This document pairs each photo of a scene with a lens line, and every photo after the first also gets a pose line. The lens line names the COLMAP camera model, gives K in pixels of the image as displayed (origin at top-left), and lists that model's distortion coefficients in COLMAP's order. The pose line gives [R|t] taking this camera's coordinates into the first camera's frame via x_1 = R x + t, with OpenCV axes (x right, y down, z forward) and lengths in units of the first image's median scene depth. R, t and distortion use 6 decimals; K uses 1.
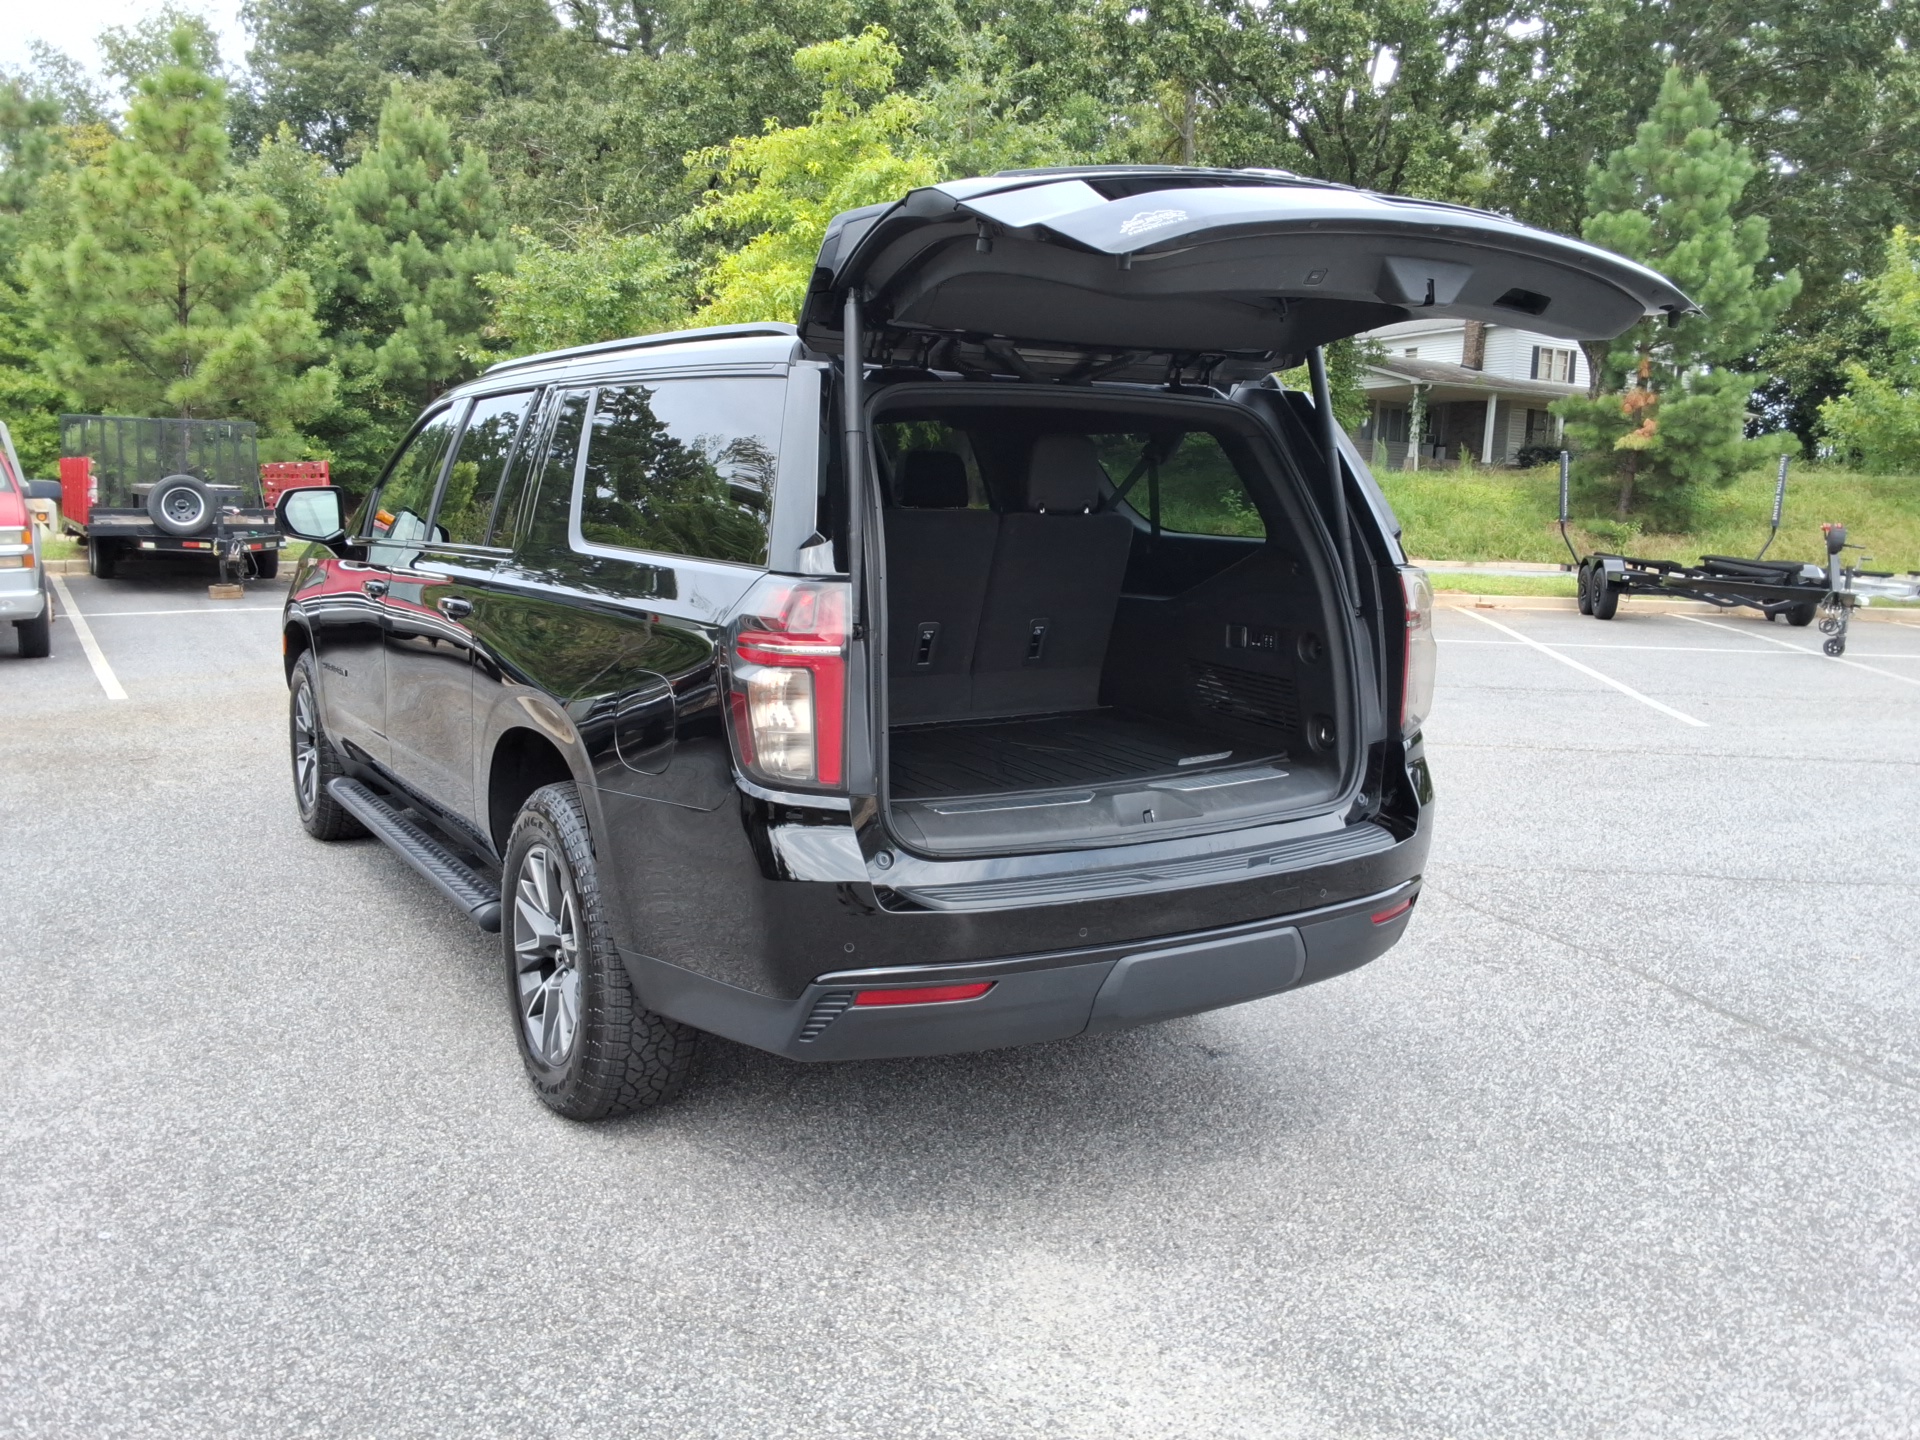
lens RADIAL K [[1548.0, 0, 977.7], [0, 1548.0, 689.2], [0, 0, 1]] dist [0.096523, -0.156497]
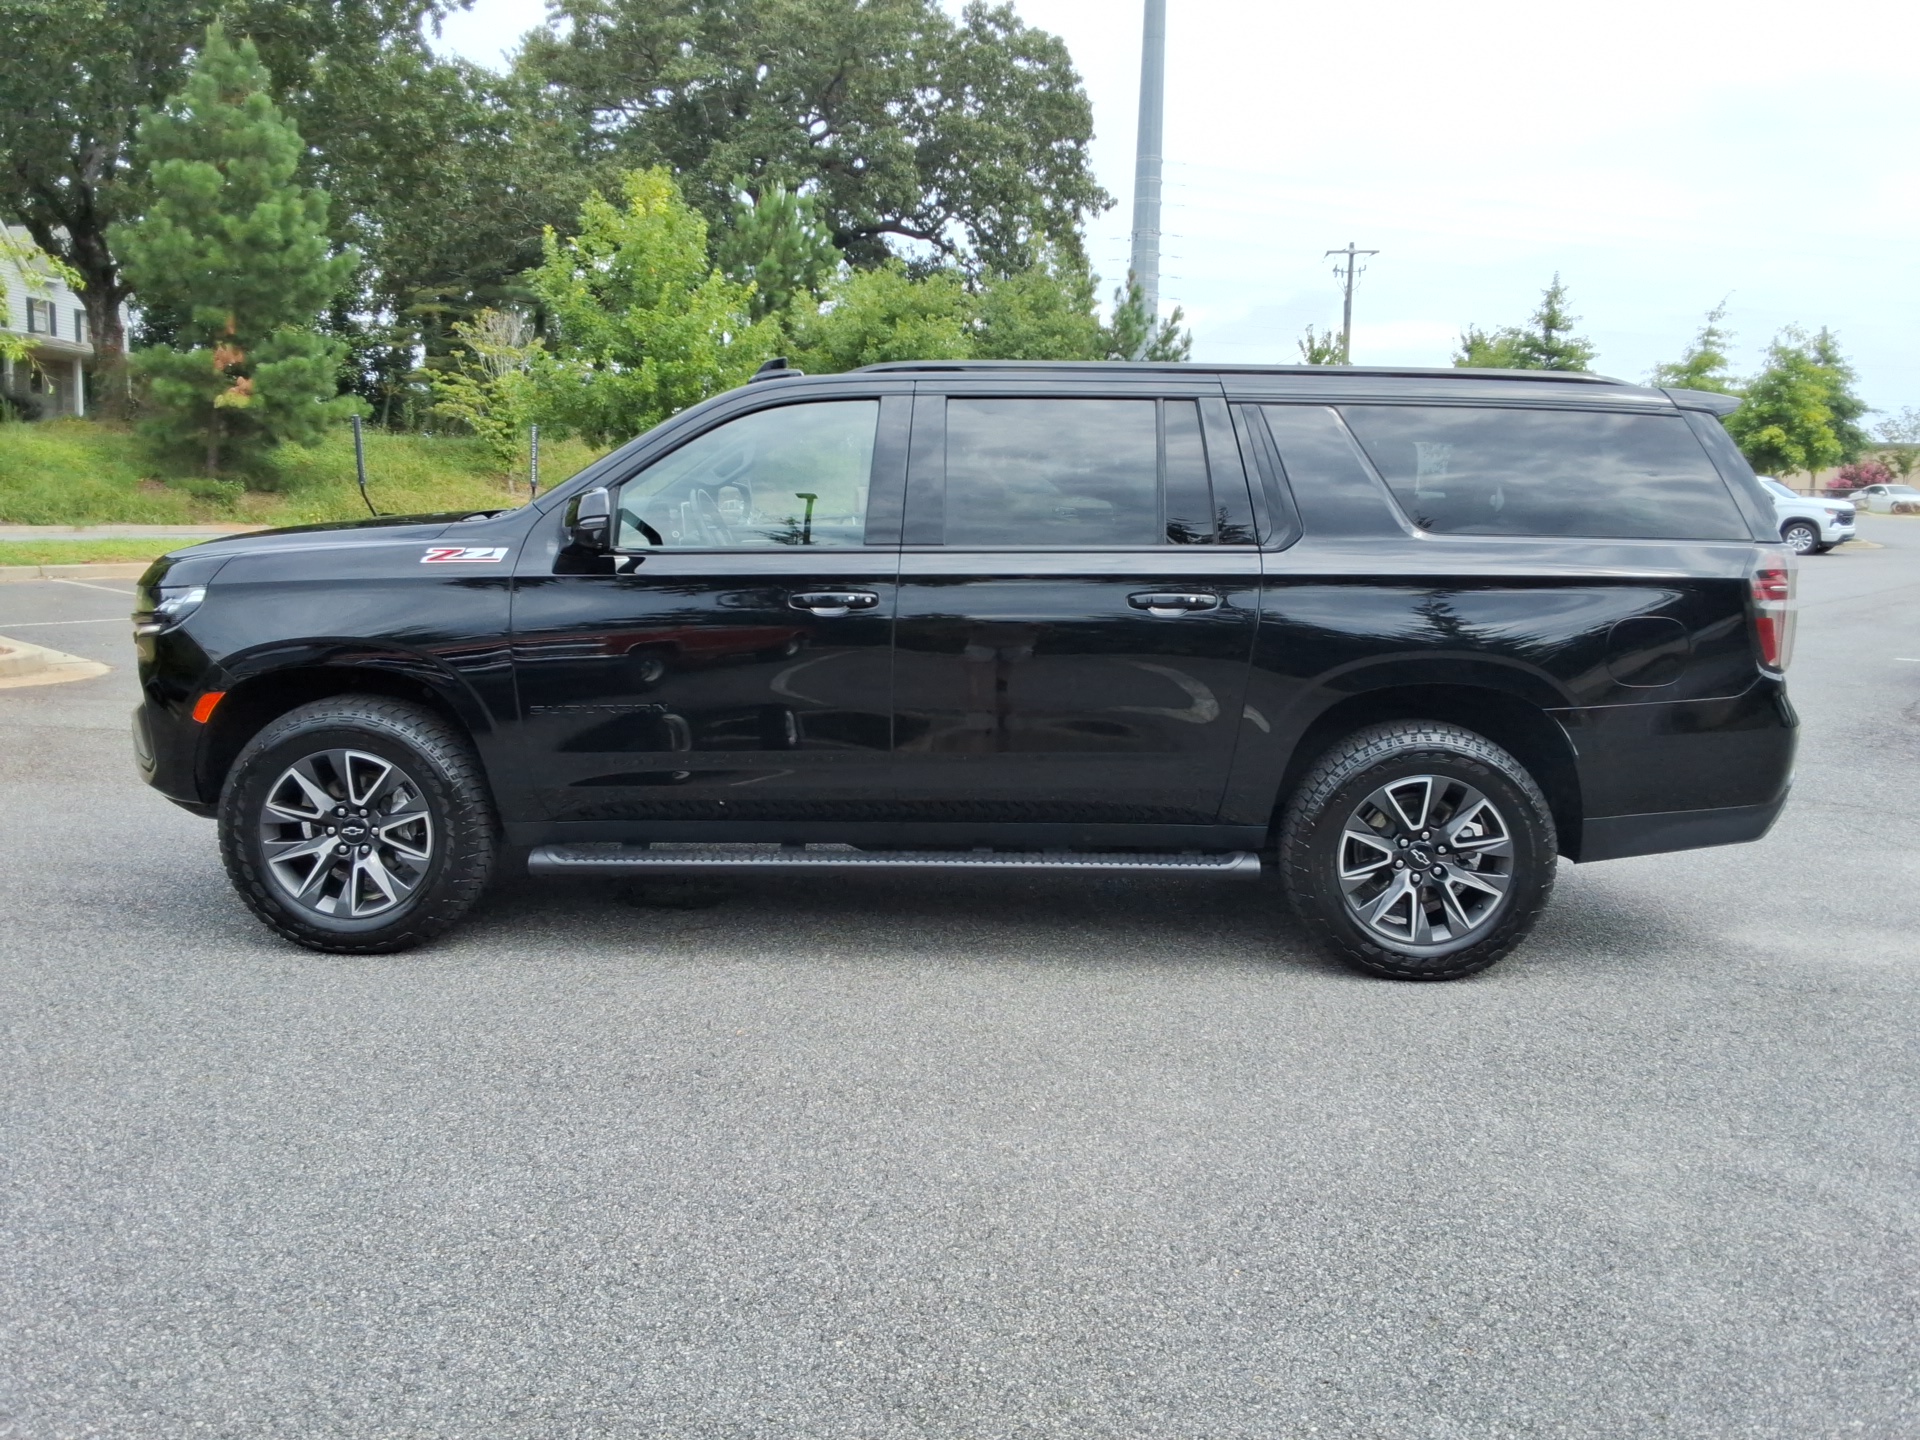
lens RADIAL K [[1548.0, 0, 981.4], [0, 1548.0, 666.2], [0, 0, 1]] dist [0.096523, -0.156497]
pose [[0.542126, -0.109278, 0.833161, -0.251881], [0.096284, 0.993056, 0.067600, -0.017545], [-0.834763, 0.043572, 0.548883, 0.101417]]
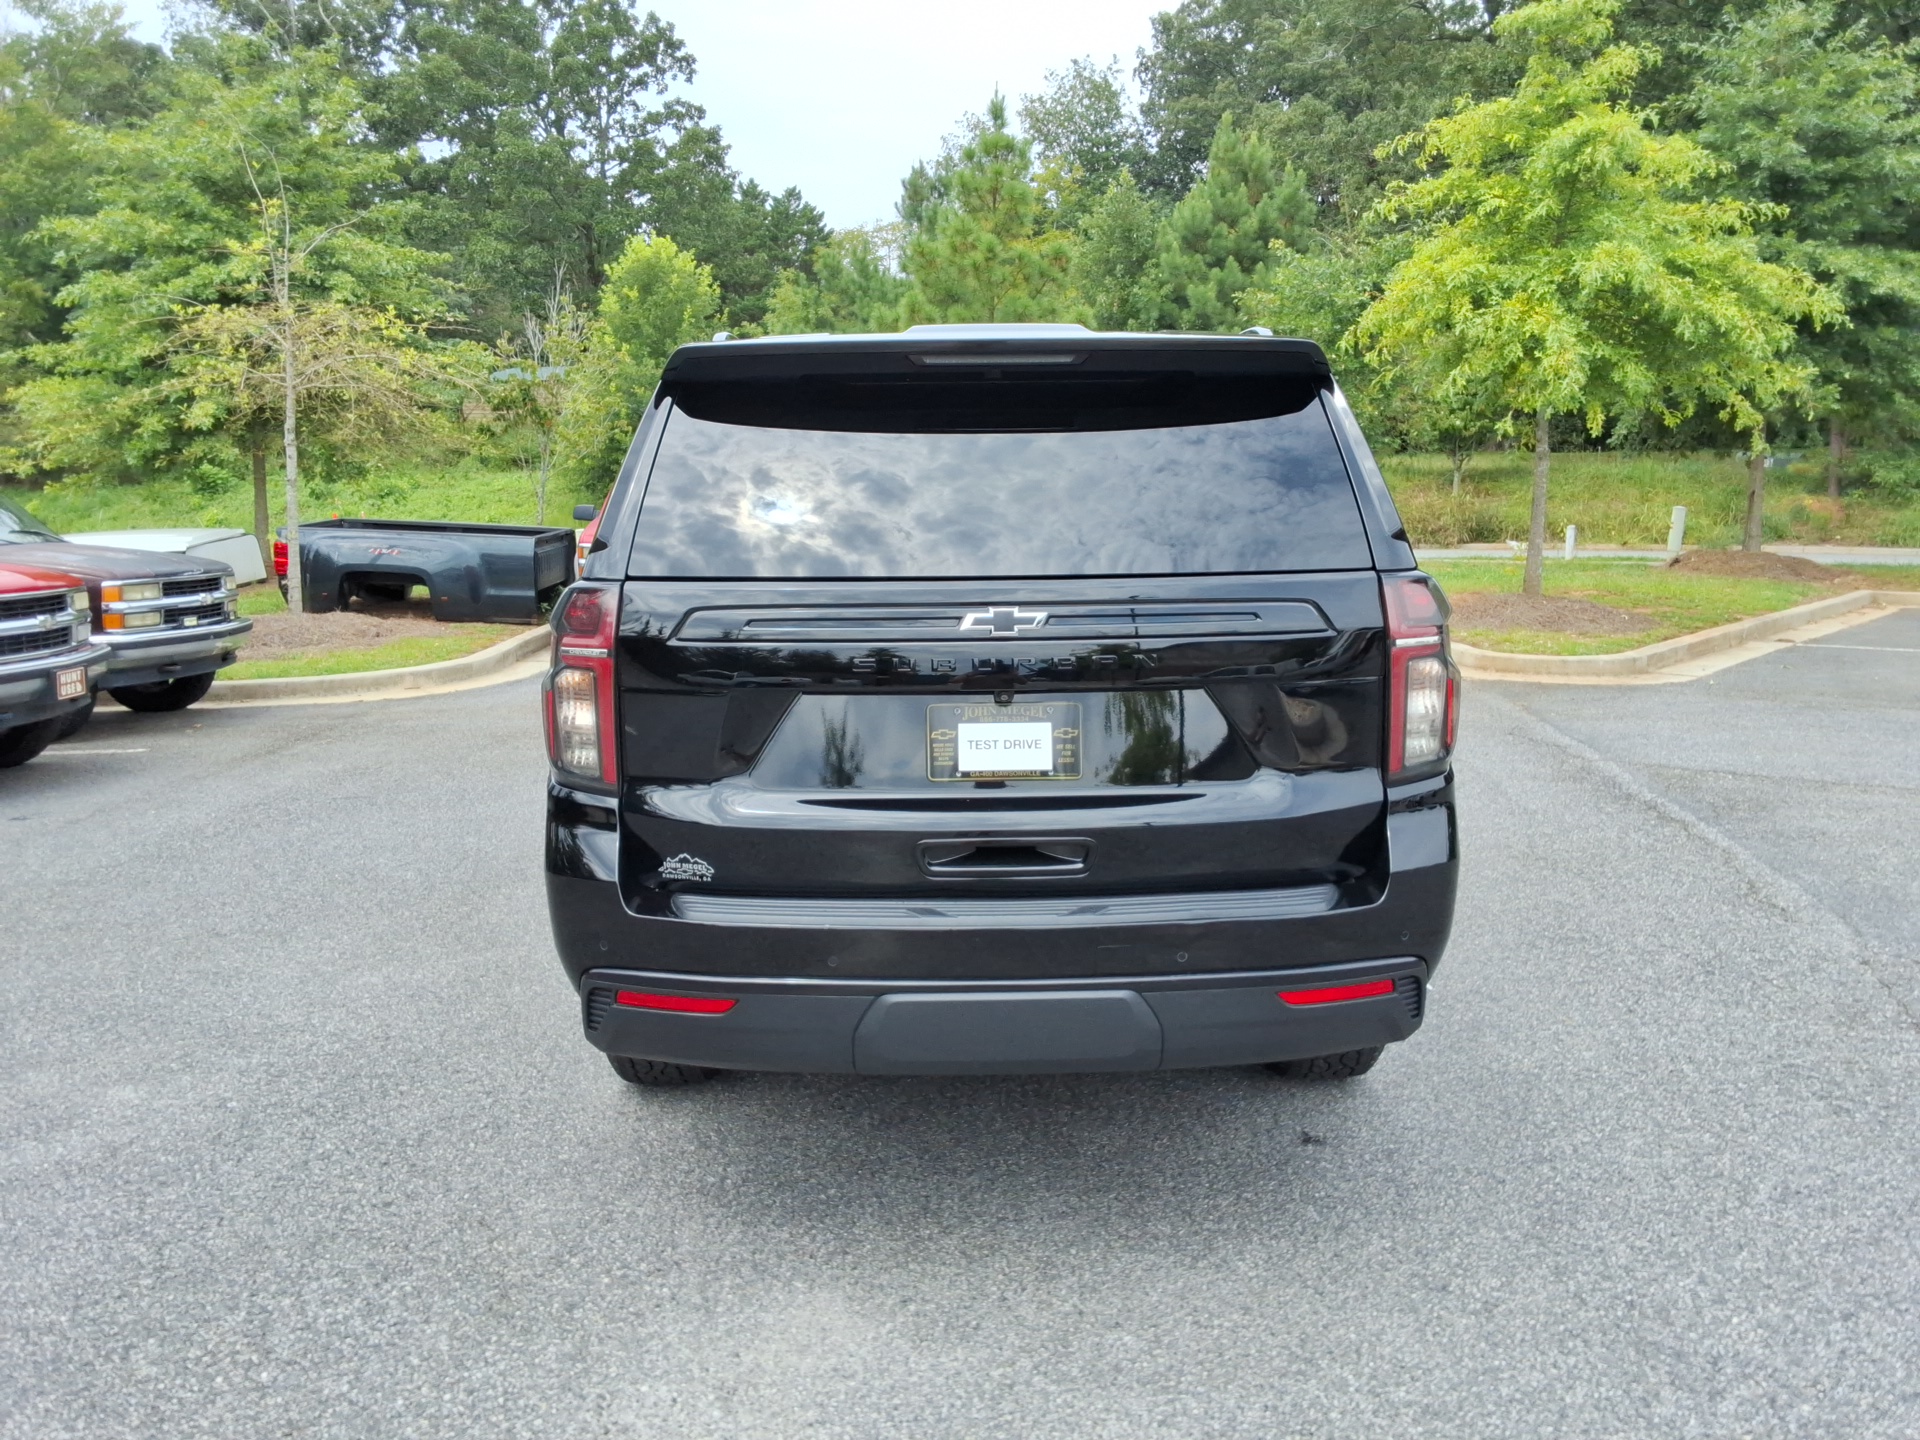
lens RADIAL K [[1548.0, 0, 982.0], [0, 1548.0, 712.1], [0, 0, 1]] dist [0.096523, -0.156497]
pose [[0.855620, 0.046786, -0.515486, 0.082394], [-0.042139, 0.998897, 0.020717, -0.002284], [0.515886, 0.003996, 0.856648, 0.032510]]
